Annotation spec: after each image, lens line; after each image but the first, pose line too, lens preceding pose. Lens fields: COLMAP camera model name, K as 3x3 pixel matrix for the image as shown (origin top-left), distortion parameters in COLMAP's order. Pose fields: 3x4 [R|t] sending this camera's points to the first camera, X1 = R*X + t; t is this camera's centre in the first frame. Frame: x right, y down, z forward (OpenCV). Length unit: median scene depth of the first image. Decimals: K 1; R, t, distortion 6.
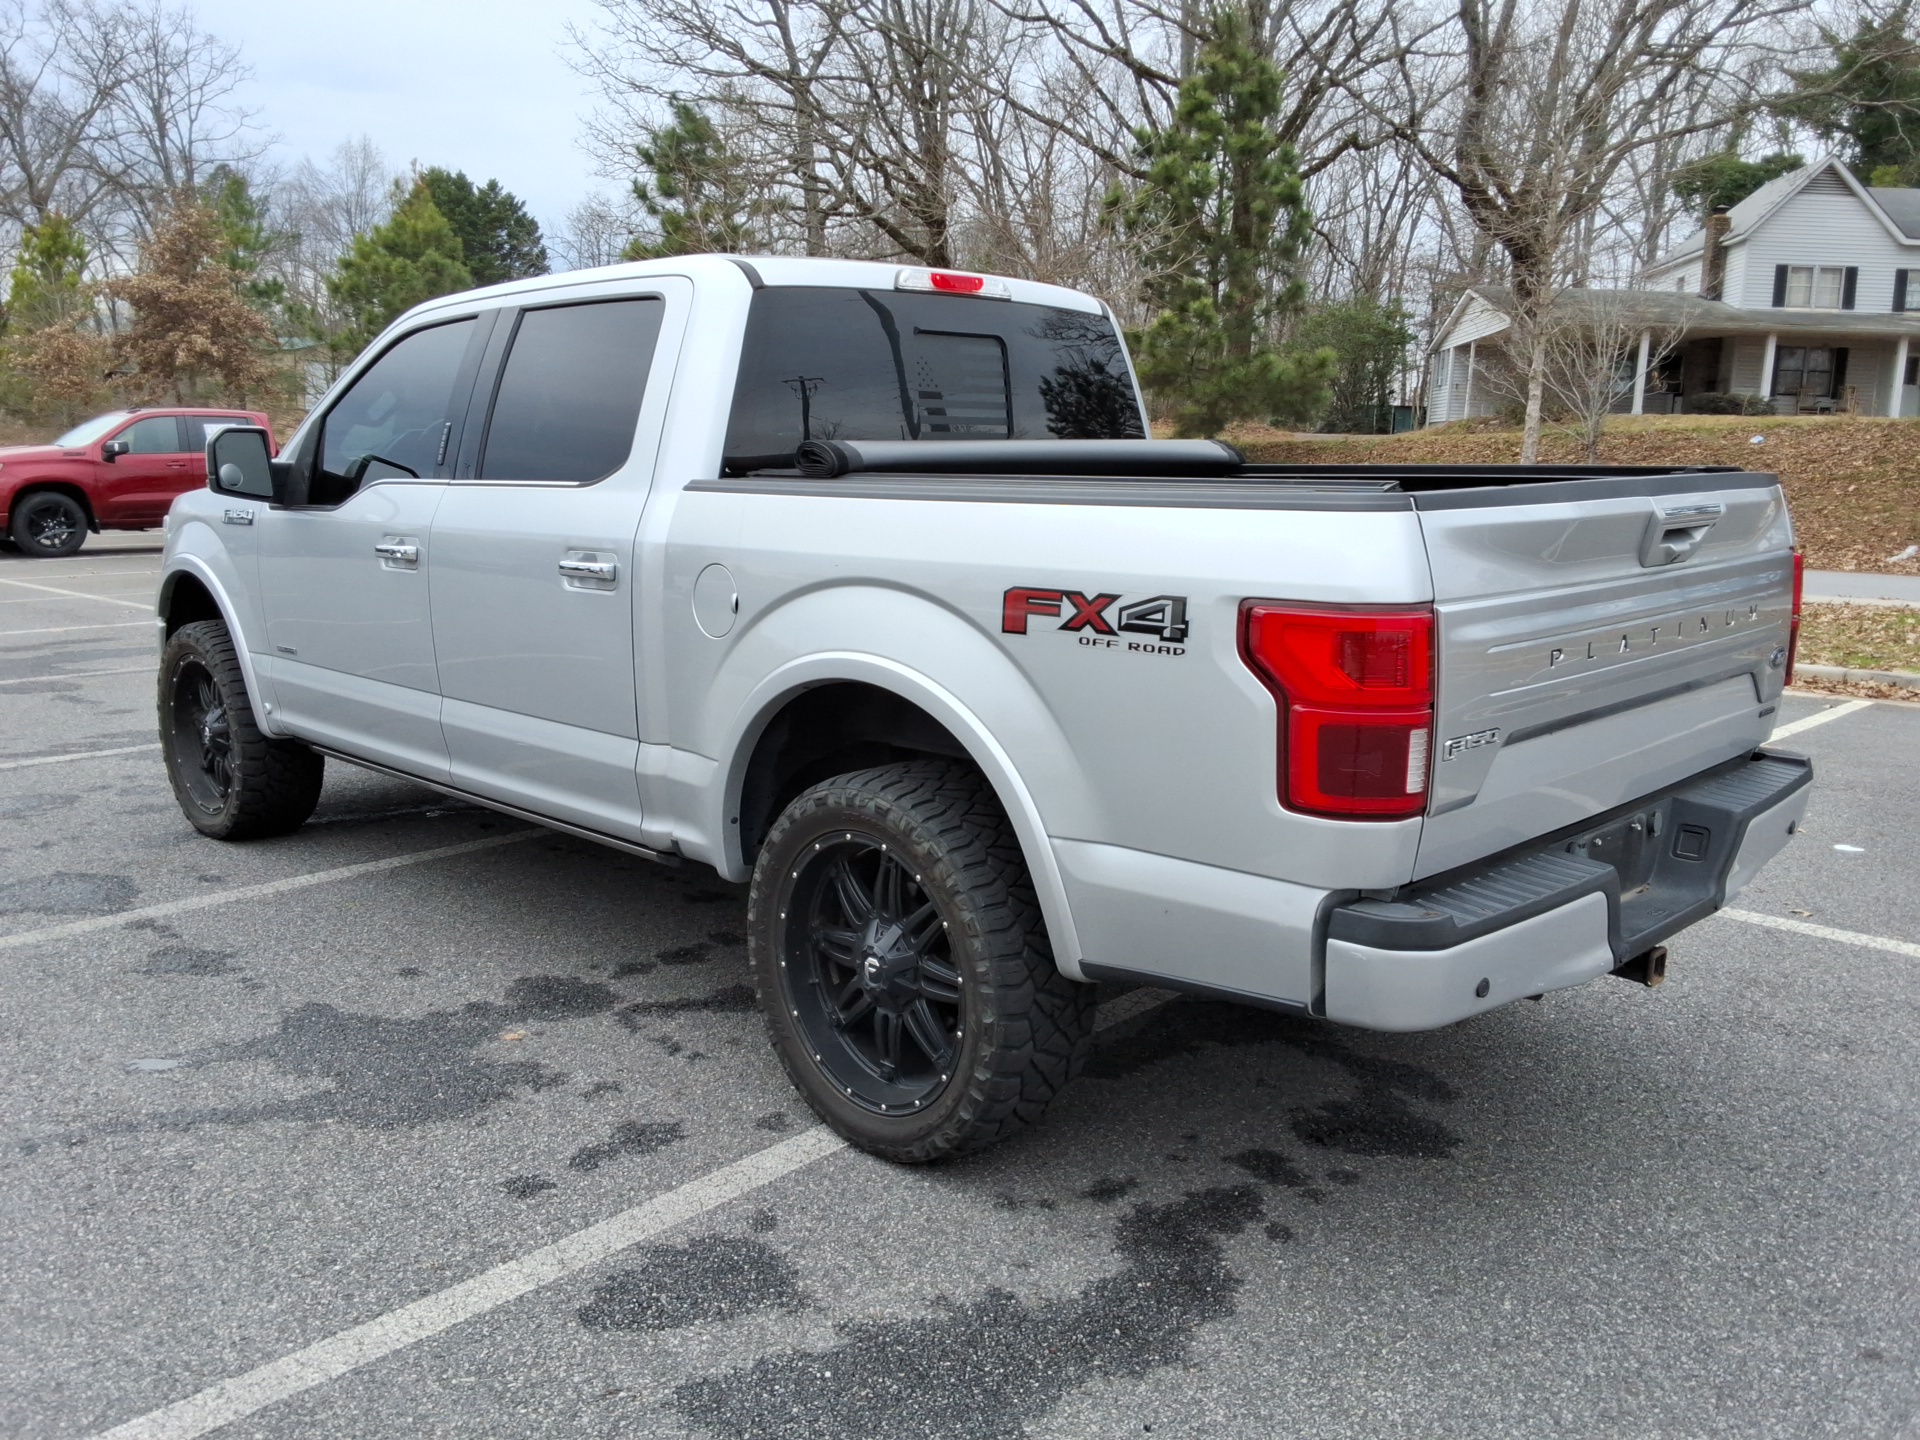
lens RADIAL K [[1530.5, 0, 978.5], [0, 1530.5, 693.7], [0, 0, 1]] dist [0.100856, -0.150598]
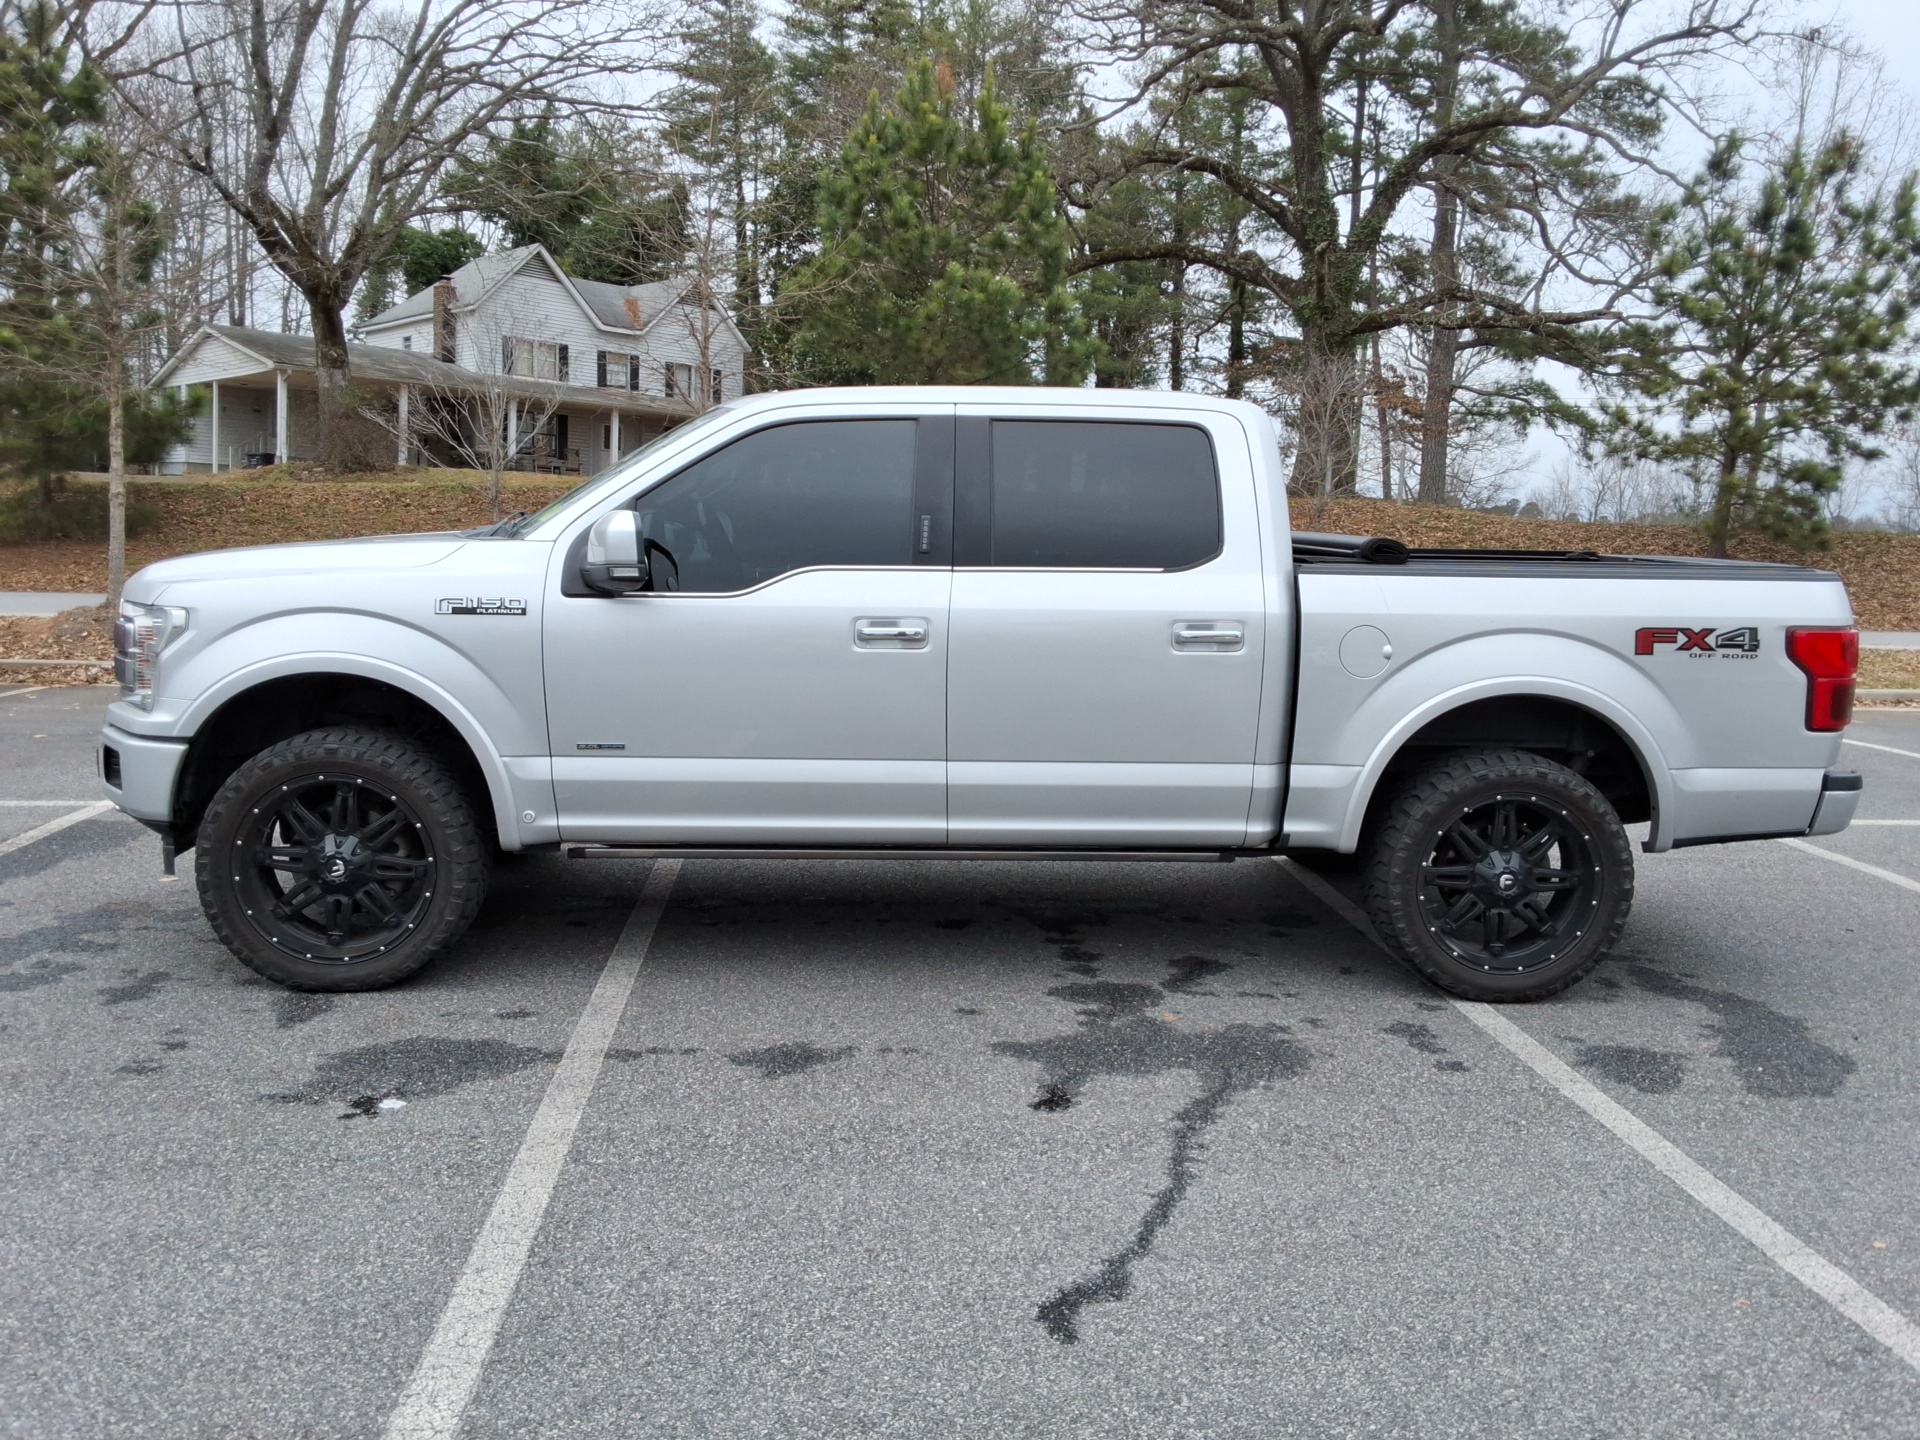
lens RADIAL K [[1530.5, 0, 965.0], [0, 1530.5, 691.9], [0, 0, 1]] dist [0.100856, -0.150598]
pose [[0.672322, -0.075113, 0.736438, -1.326391], [0.096099, 0.995276, 0.013781, -0.071078], [-0.733994, 0.061505, 0.676365, 0.286133]]
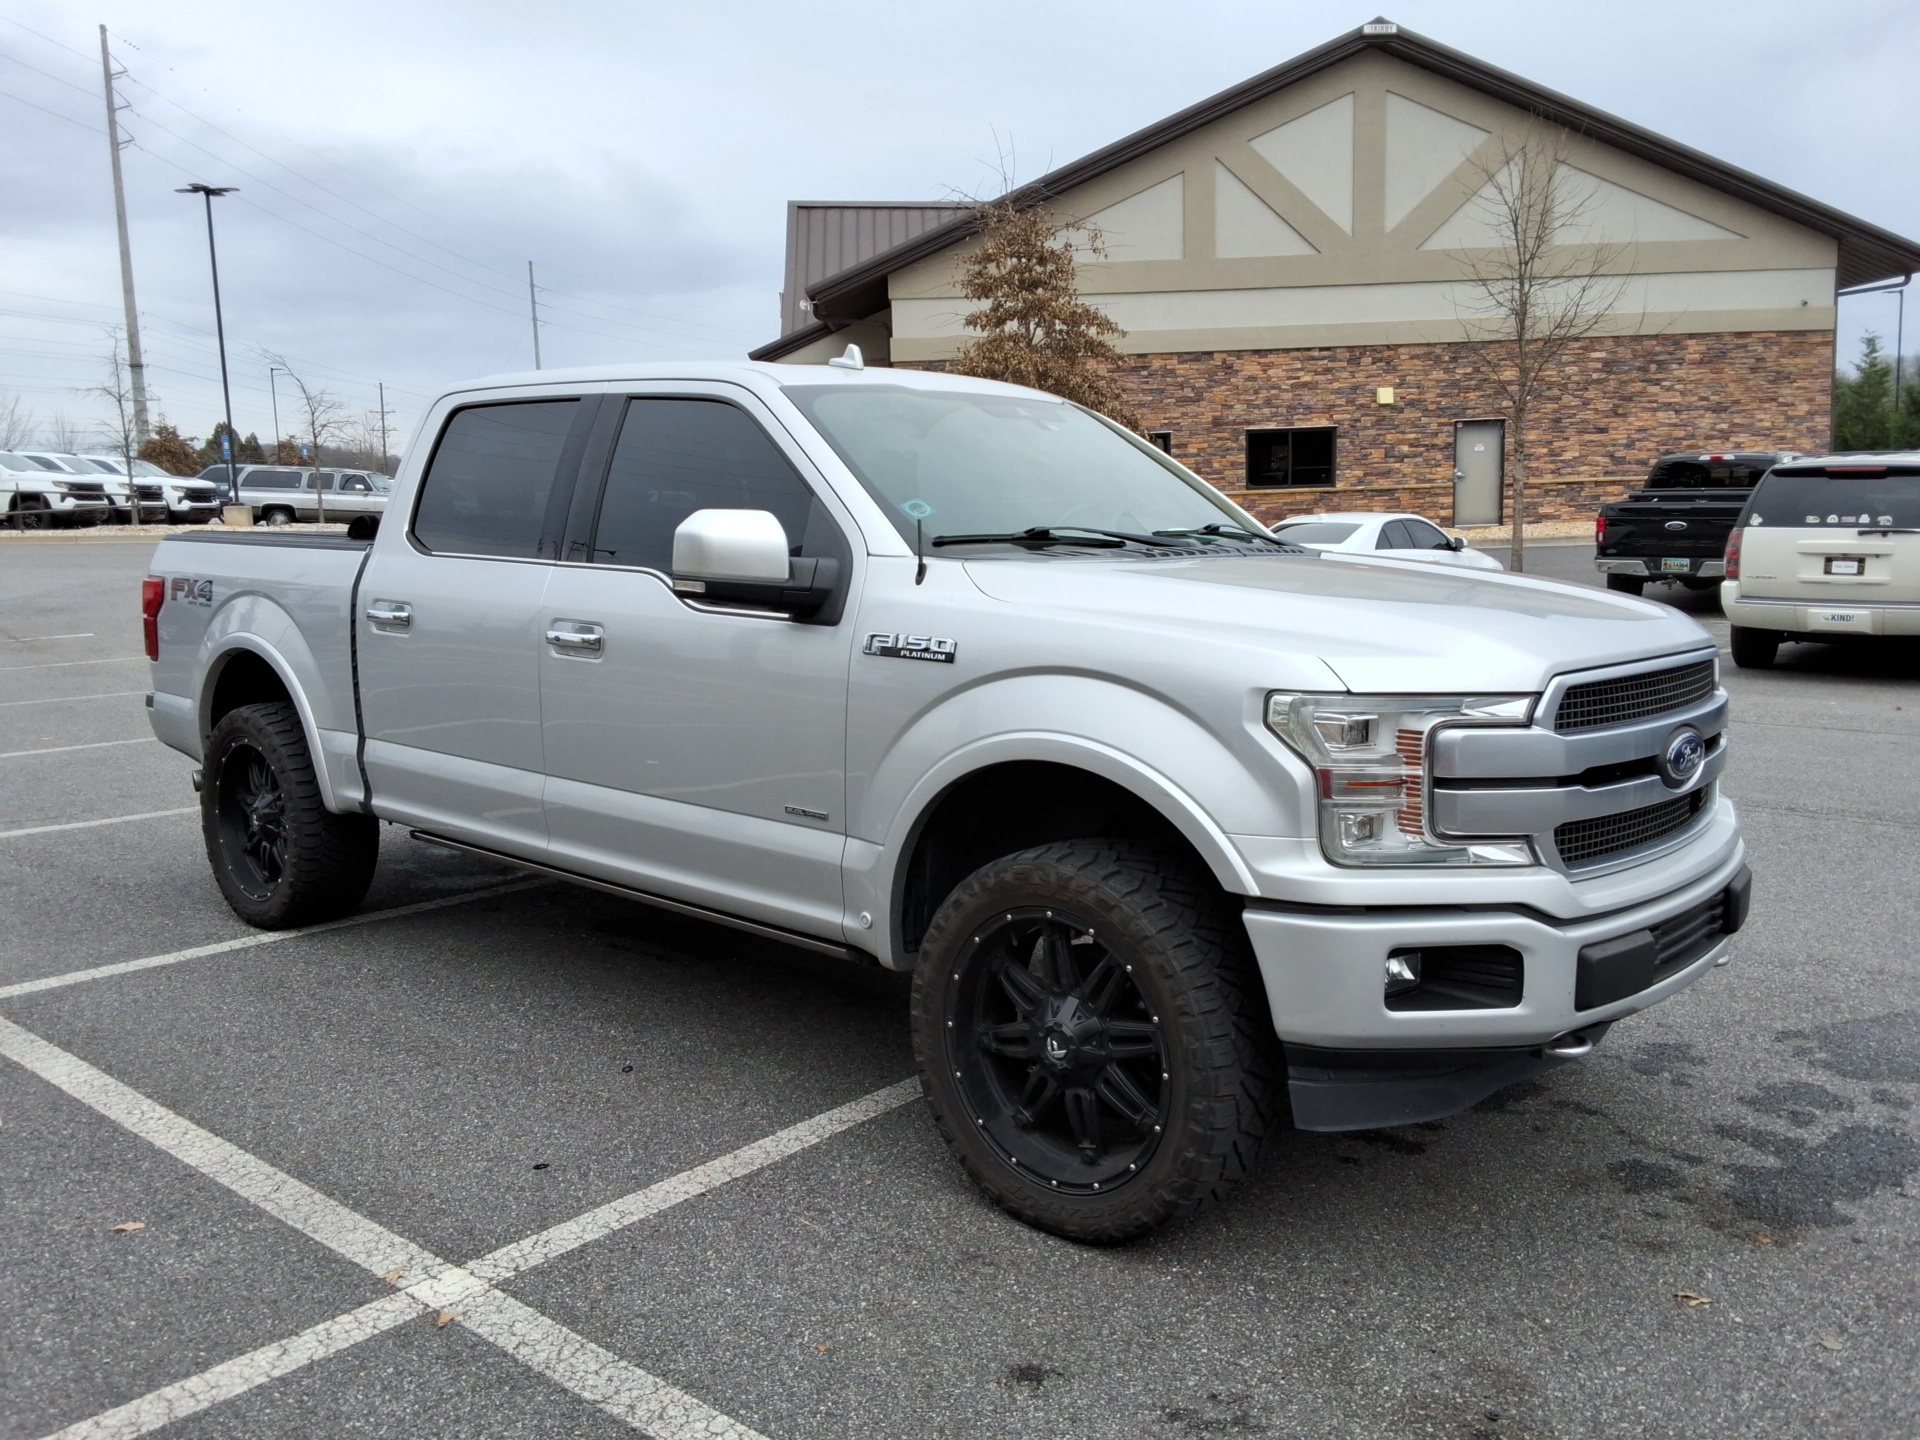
lens RADIAL K [[1530.5, 0, 973.3], [0, 1530.5, 721.8], [0, 0, 1]] dist [0.100856, -0.150598]
pose [[-0.998608, -0.000719, -0.052738, -0.296296], [-0.015942, 0.957251, 0.288819, -0.439346], [0.050275, 0.289258, -0.955930, 2.649942]]
